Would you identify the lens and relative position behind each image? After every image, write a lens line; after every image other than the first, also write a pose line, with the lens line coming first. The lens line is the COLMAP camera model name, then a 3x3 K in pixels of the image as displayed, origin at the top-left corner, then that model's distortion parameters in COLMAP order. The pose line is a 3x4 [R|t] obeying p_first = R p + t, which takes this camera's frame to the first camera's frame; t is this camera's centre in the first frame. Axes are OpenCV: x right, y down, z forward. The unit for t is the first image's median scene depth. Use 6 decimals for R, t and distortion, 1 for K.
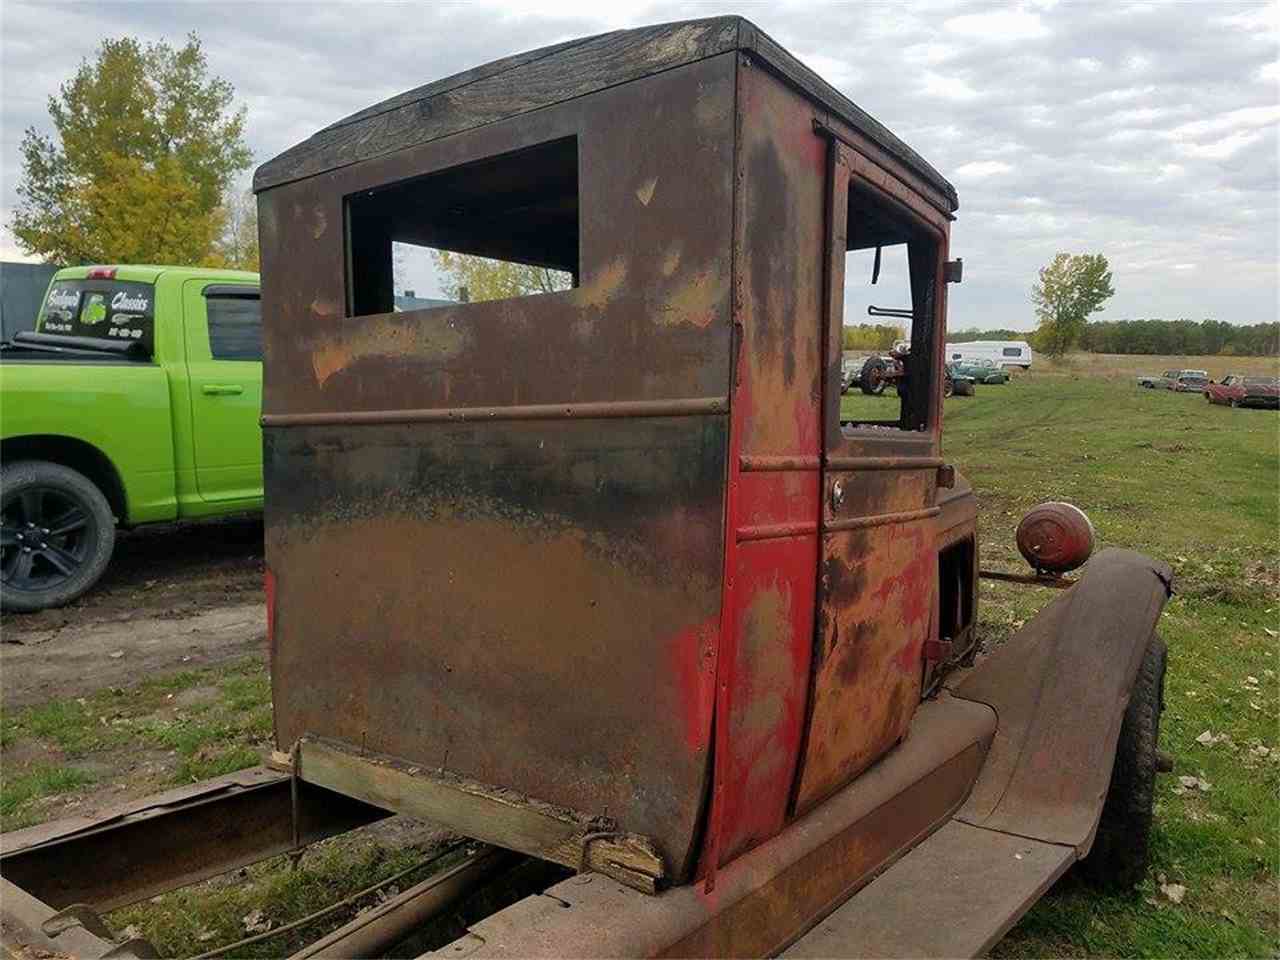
lens RADIAL K [[1014.0, 0, 638.3], [0, 1014.0, 501.3], [0, 0, 1]] dist [0.216361, -0.374733]
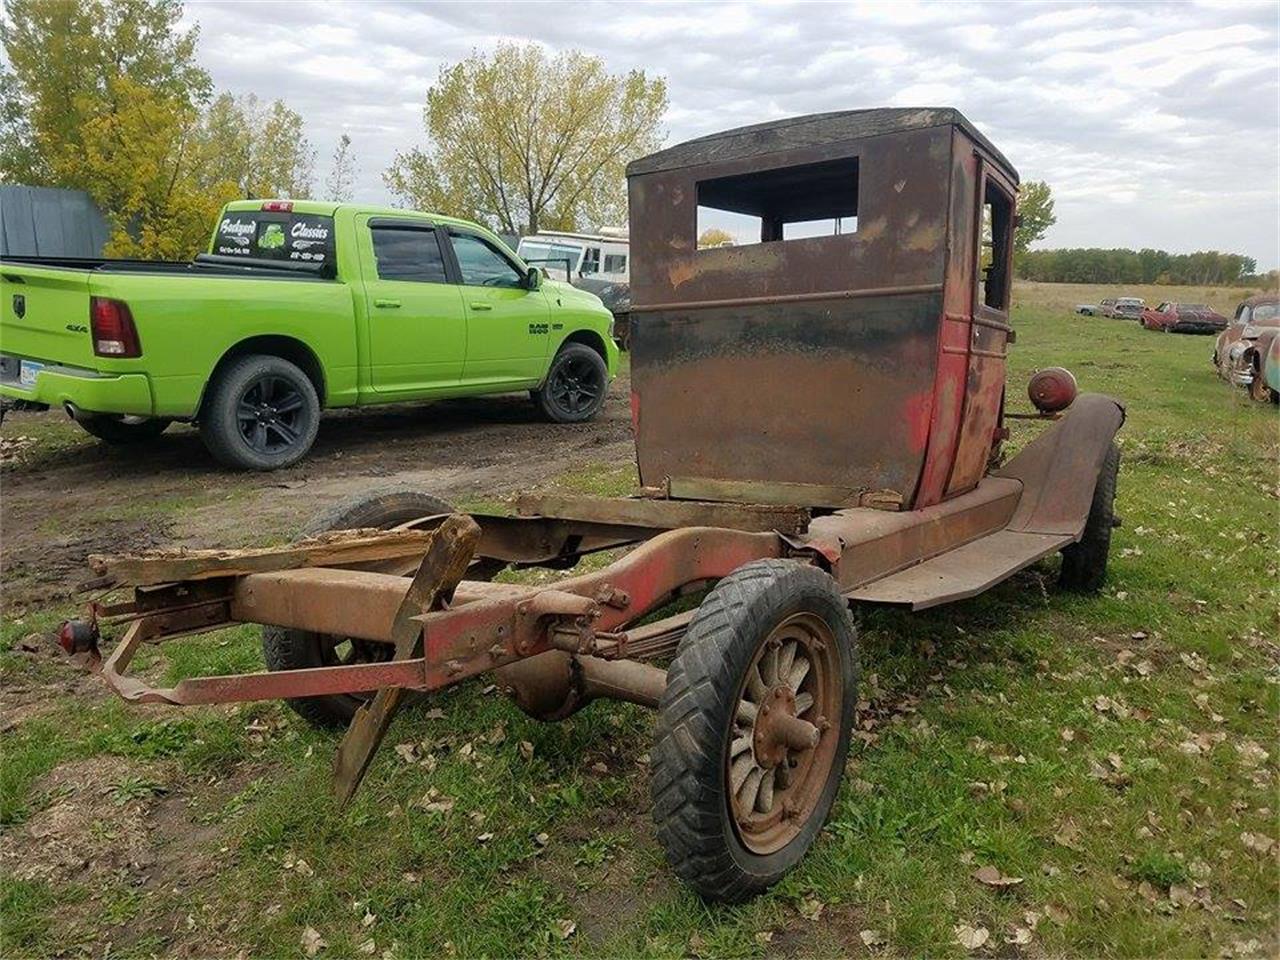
lens RADIAL K [[1033.0, 0, 610.9], [0, 1033.0, 521.2], [0, 0, 1]] dist [0.232202, -0.411510]
pose [[0.999124, -0.004400, 0.041610, -0.497356], [0.001011, 0.996703, 0.081131, 0.151074], [-0.041830, -0.081018, 0.995834, -0.878466]]
